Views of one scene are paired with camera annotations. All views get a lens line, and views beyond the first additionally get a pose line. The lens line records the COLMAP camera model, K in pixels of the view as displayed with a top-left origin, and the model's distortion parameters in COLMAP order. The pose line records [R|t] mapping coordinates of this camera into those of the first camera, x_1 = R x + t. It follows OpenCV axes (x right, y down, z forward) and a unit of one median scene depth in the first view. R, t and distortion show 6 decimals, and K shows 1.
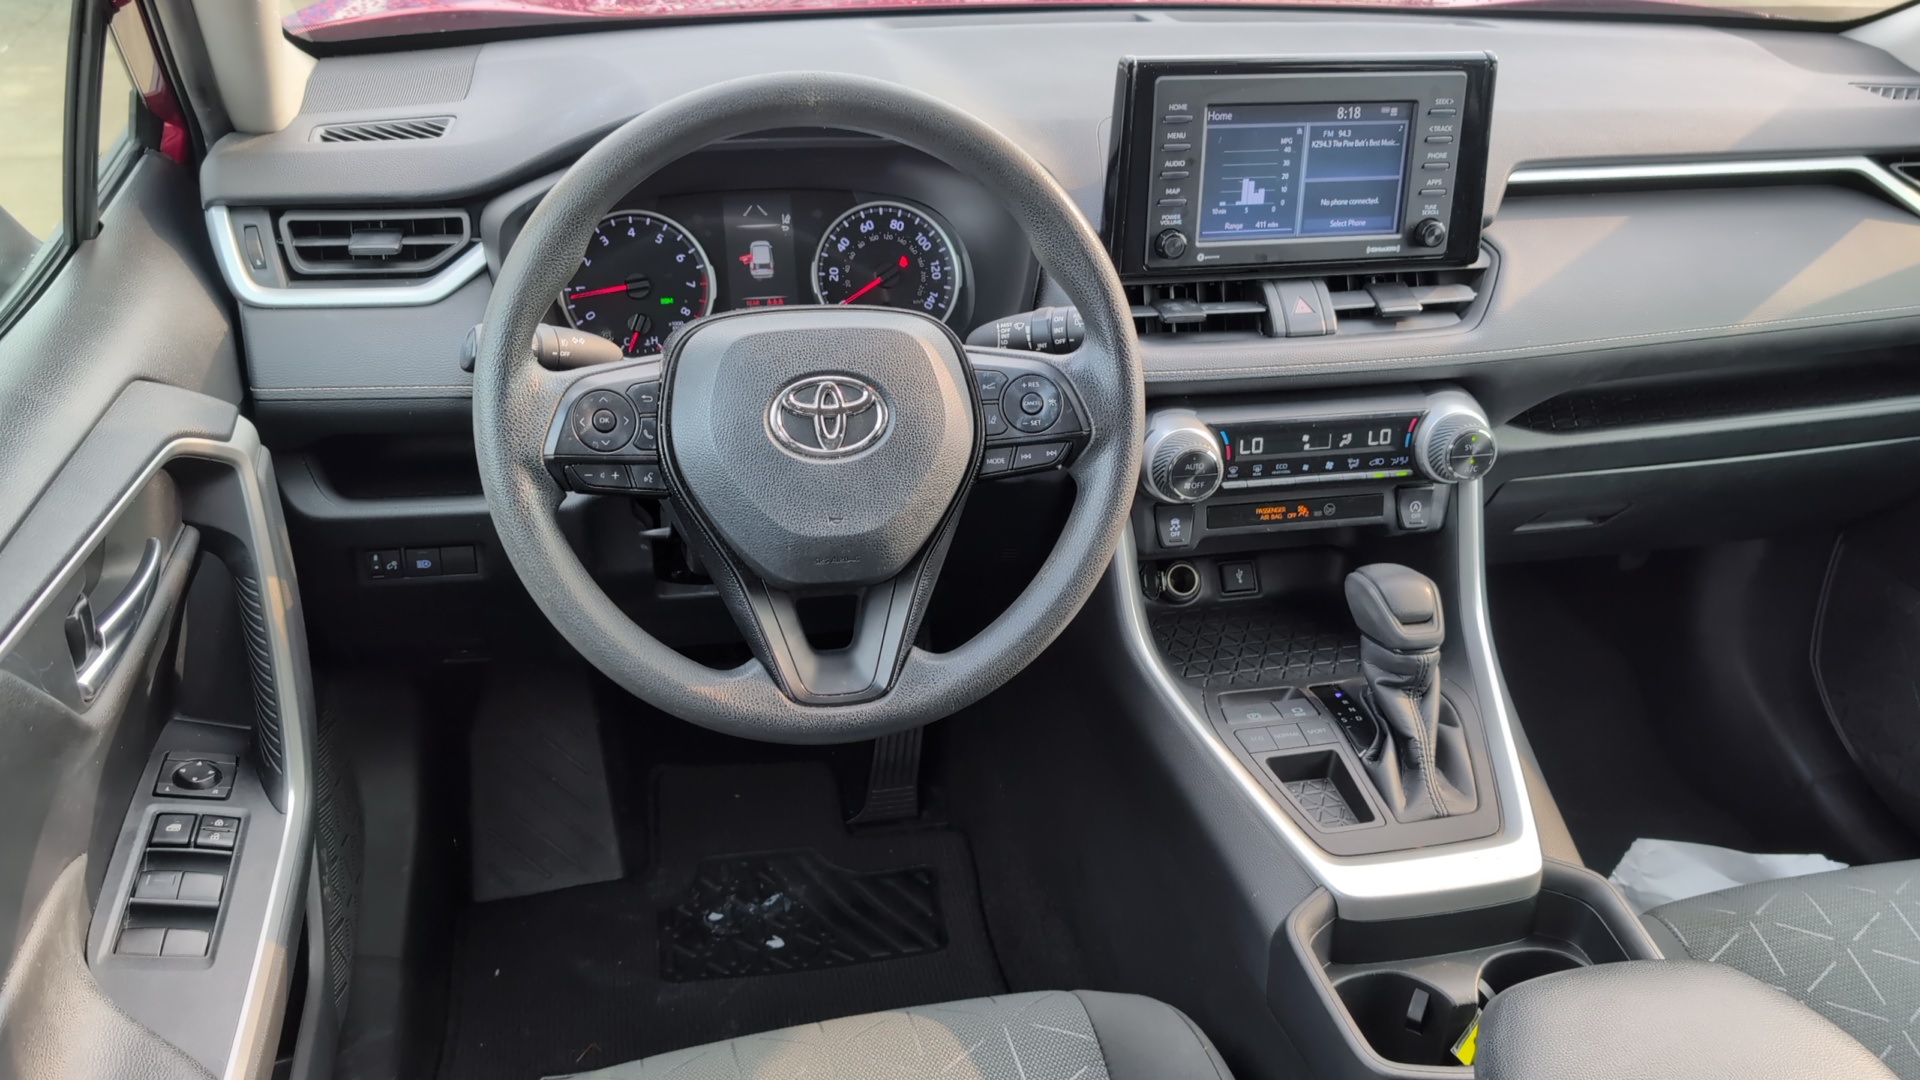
lens RADIAL K [[1606.8, 0, 948.3], [0, 1606.8, 548.4], [0, 0, 1]] dist [0.033819, -0.013338]
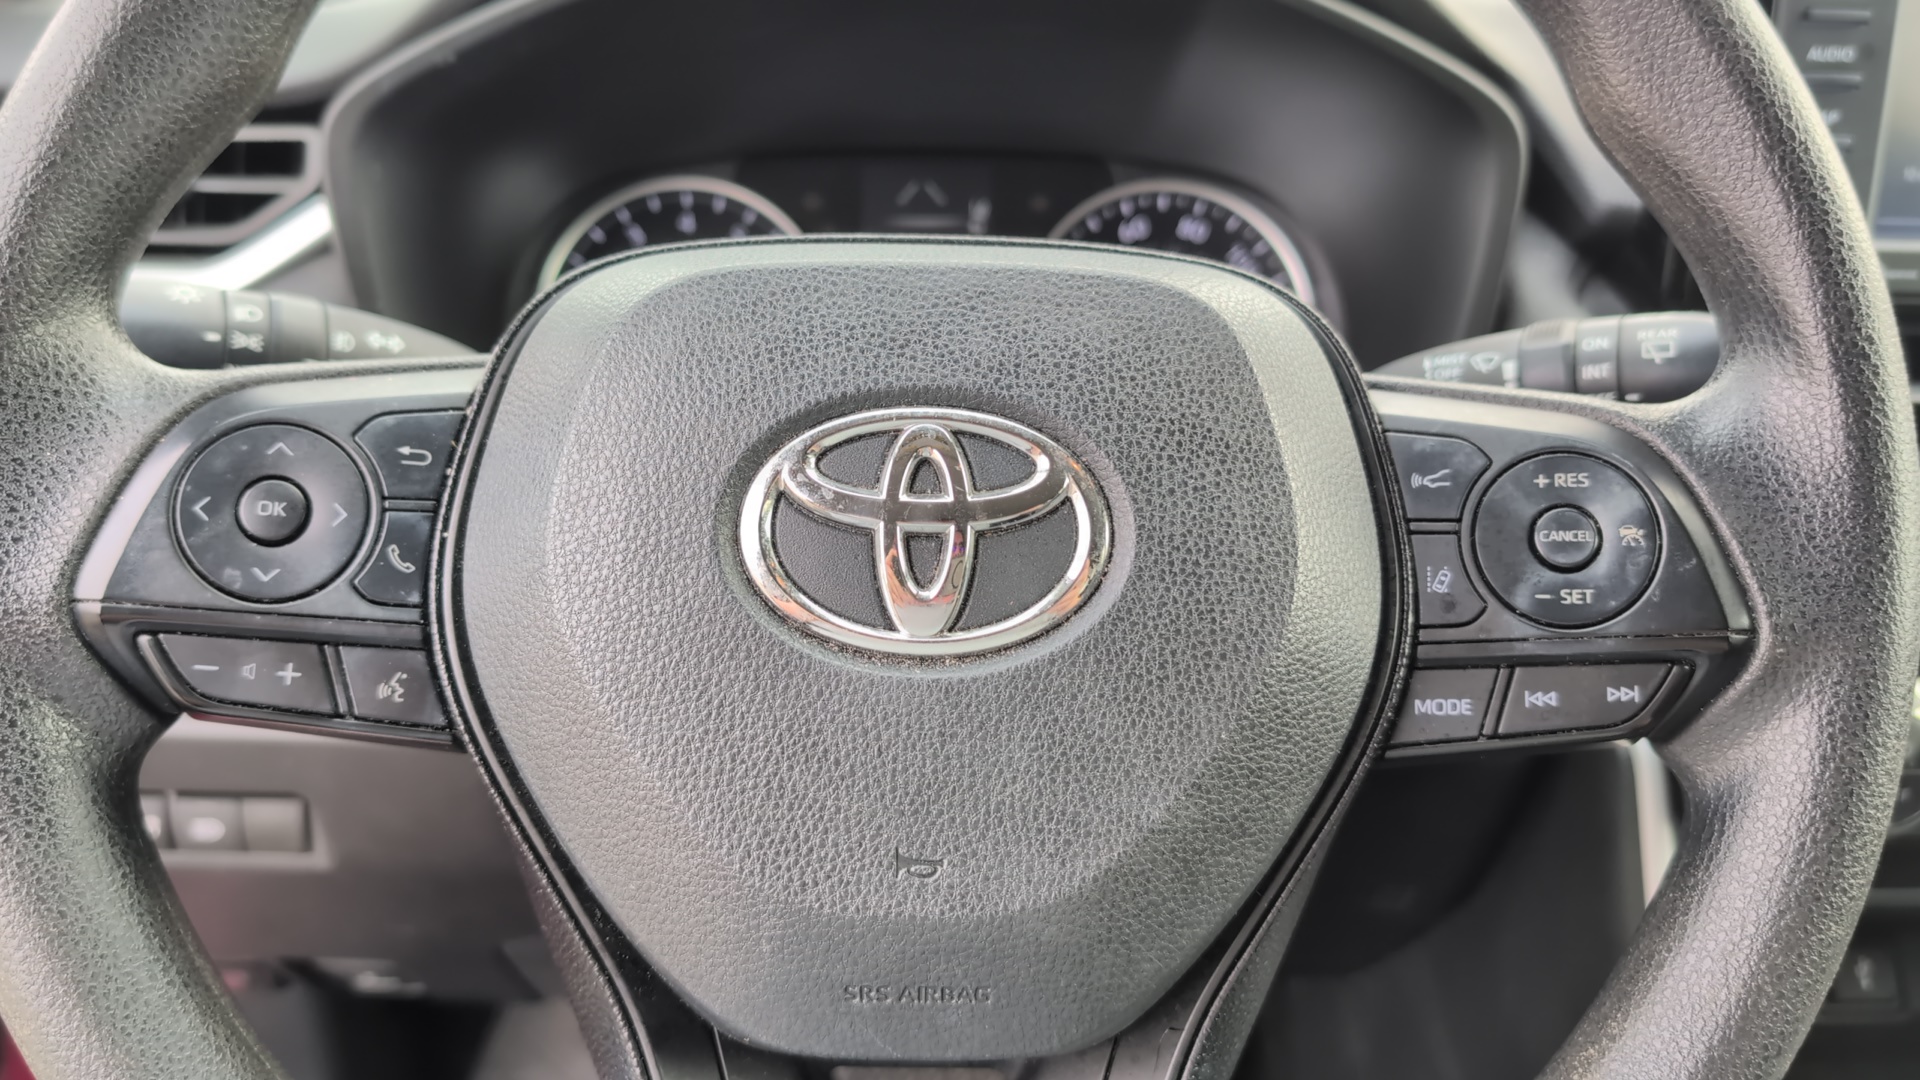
lens RADIAL K [[1622.1, 0, 960.0], [0, 1622.1, 540.0], [0, 0, 1]] dist [0.005364, 0.002131]
pose [[0.982747, 0.050343, -0.177974, -0.007826], [-0.074678, 0.988326, -0.132794, -0.028982], [0.169211, 0.143793, 0.975034, 0.518626]]
